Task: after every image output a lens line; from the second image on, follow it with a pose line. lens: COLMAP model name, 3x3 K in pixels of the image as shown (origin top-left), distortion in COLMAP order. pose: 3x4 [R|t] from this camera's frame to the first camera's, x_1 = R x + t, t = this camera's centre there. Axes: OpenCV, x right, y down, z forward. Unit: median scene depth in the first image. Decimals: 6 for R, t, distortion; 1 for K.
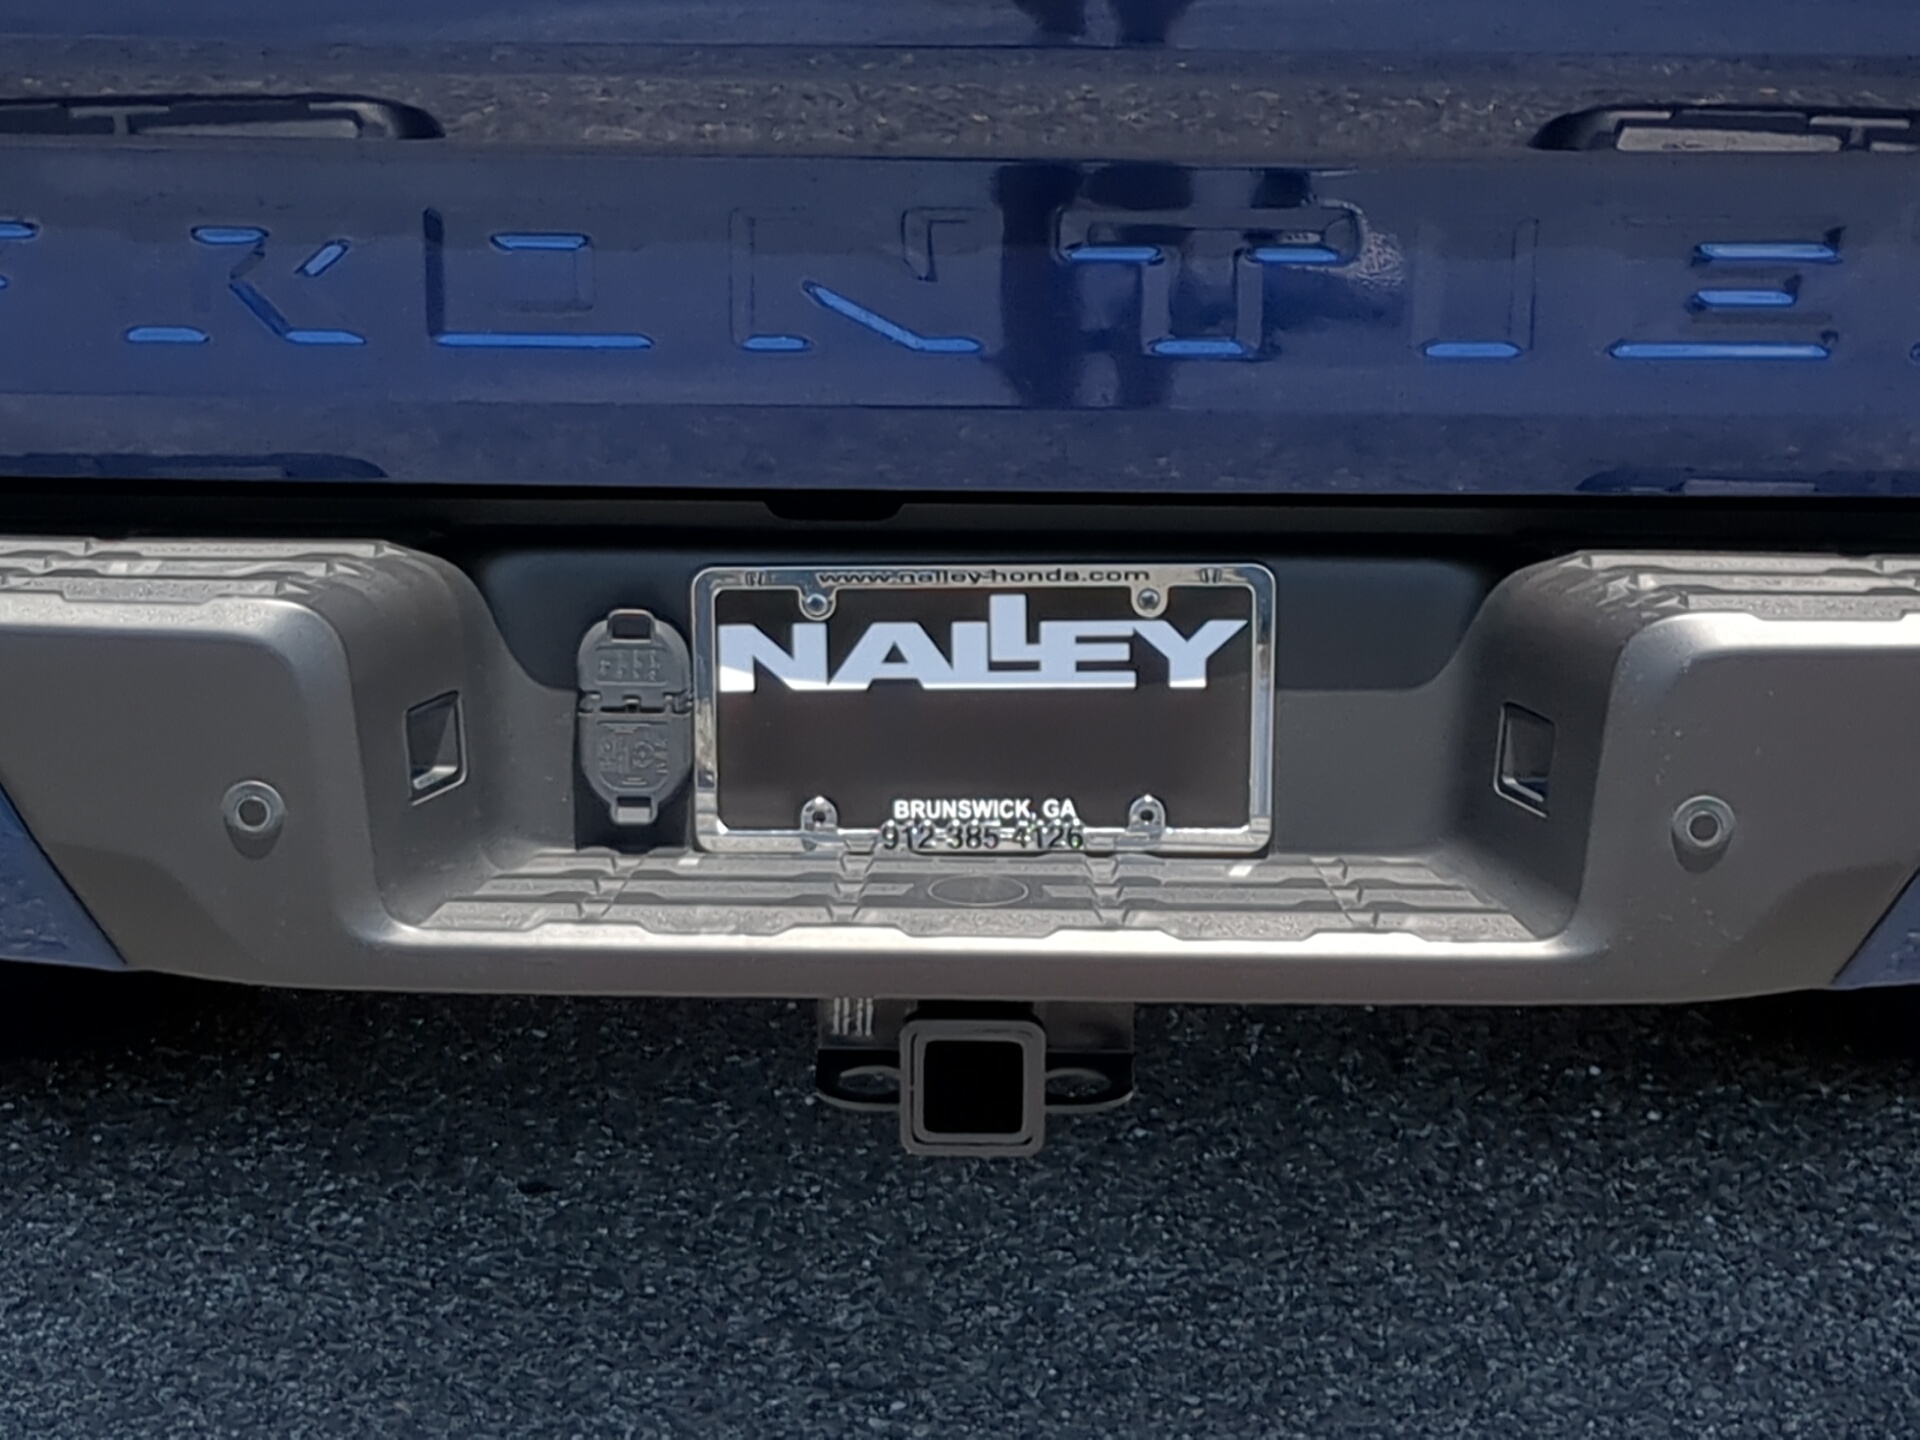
lens RADIAL K [[4596.0, 0, 960.0], [0, 4596.0, 720.0], [0, 0, 1]] dist [0.086857, 0.220029]
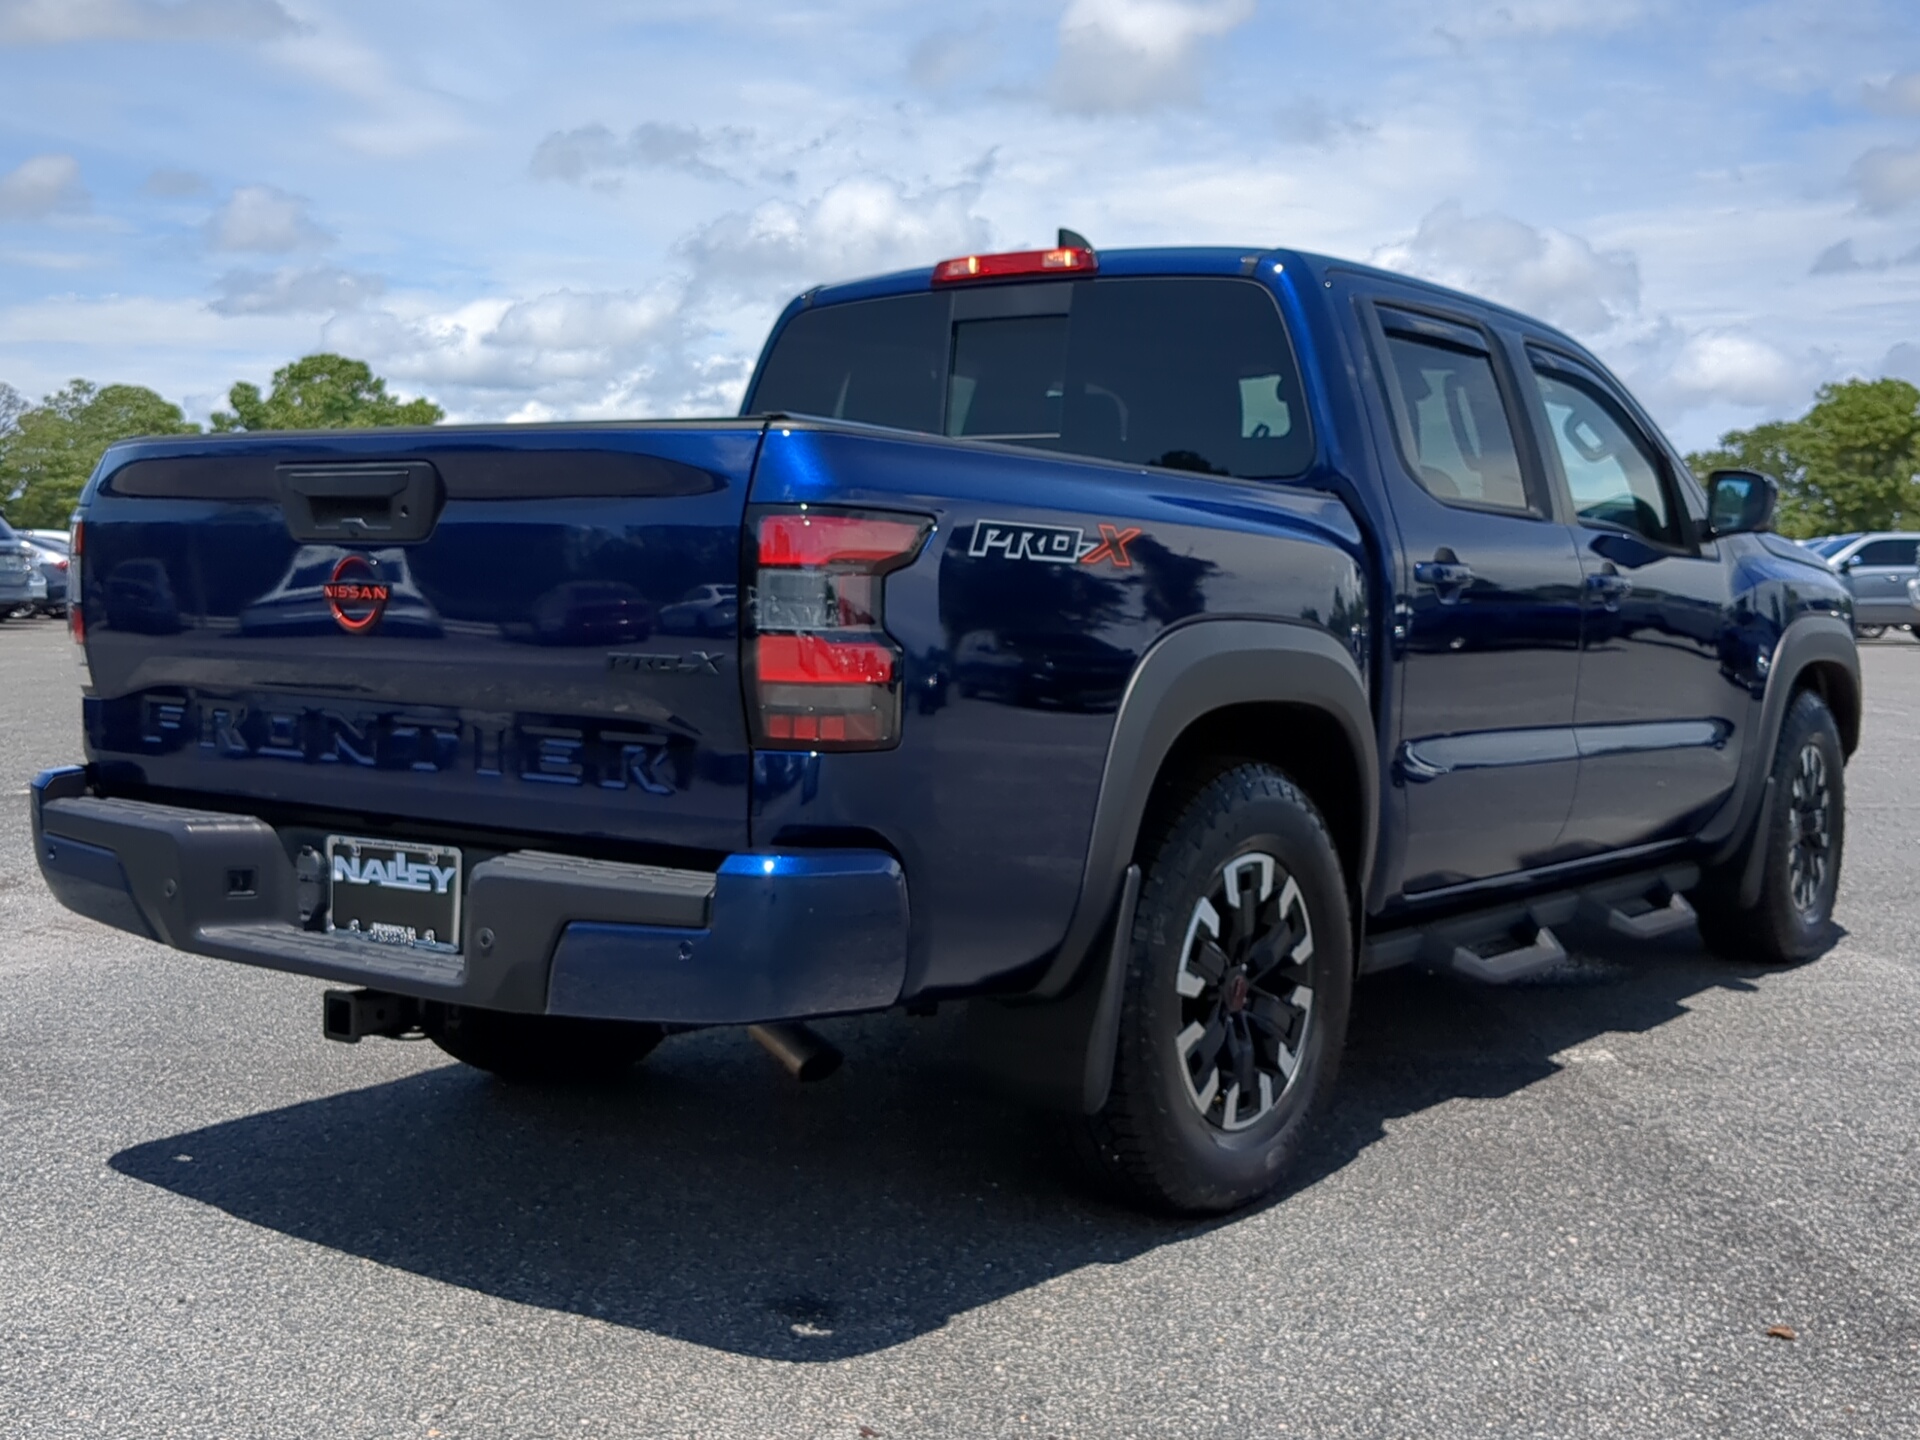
lens RADIAL K [[2307.5, 0, 960.0], [0, 2307.5, 720.0], [0, 0, 1]] dist [0.013972, -0.019477]
pose [[0.811847, 0.046078, -0.582050, 1.118178], [-0.181960, 0.967202, -0.177230, 0.083742], [0.554794, 0.249793, 0.793604, 0.021737]]
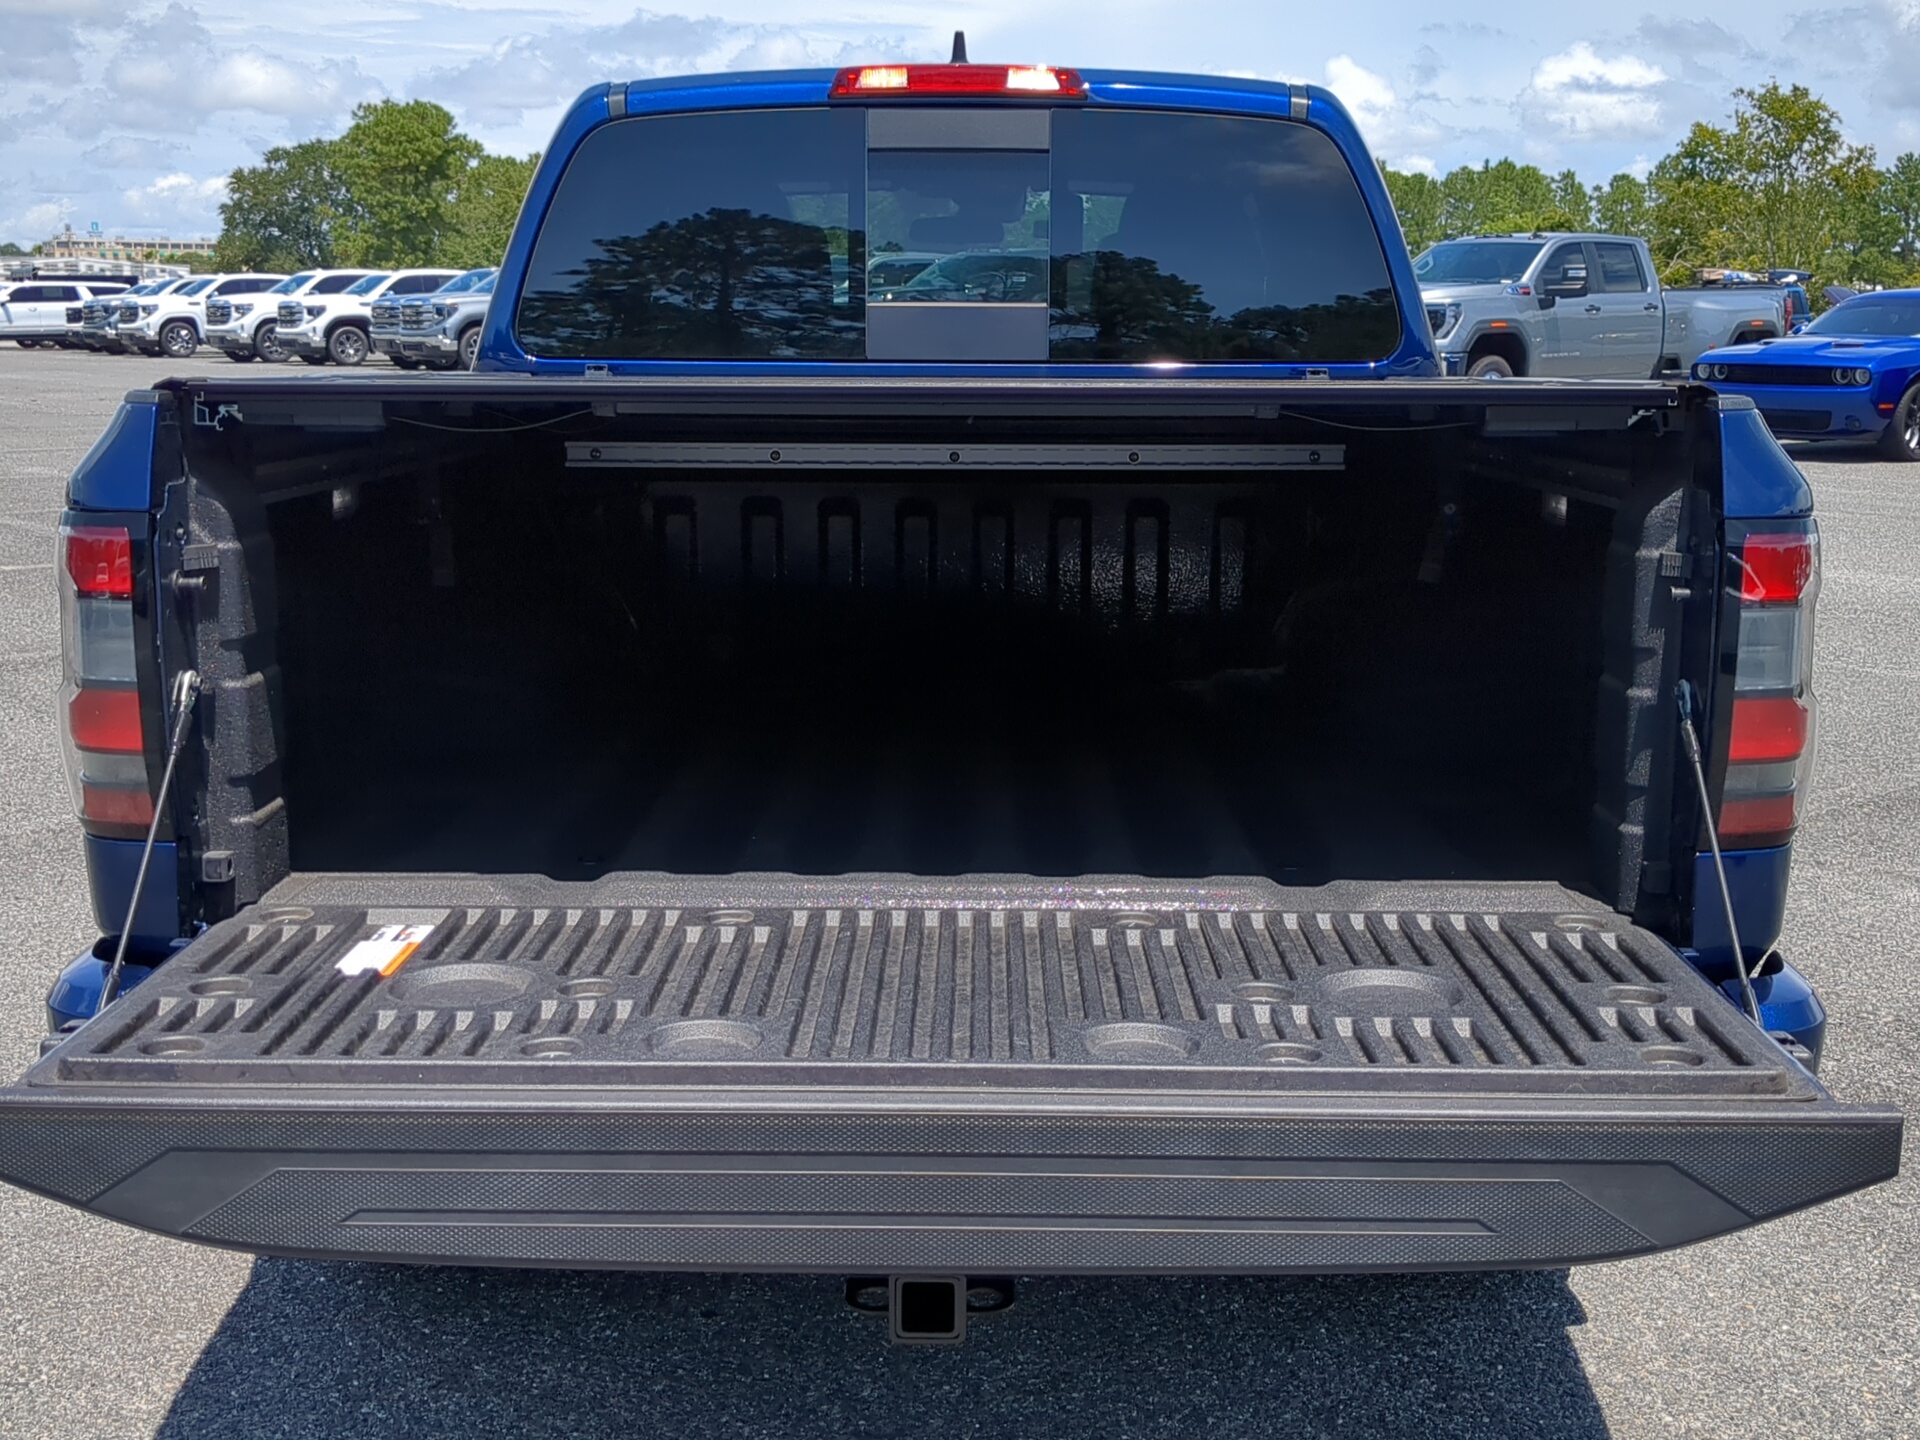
lens RADIAL K [[2221.1, 0, 960.0], [0, 2221.1, 720.0], [0, 0, 1]] dist [0.019021, 0.024266]
pose [[0.999992, -0.003168, 0.002257, 0.014199], [0.003394, 0.994137, -0.108075, -0.057900], [-0.001901, 0.108082, 0.994140, 0.072683]]
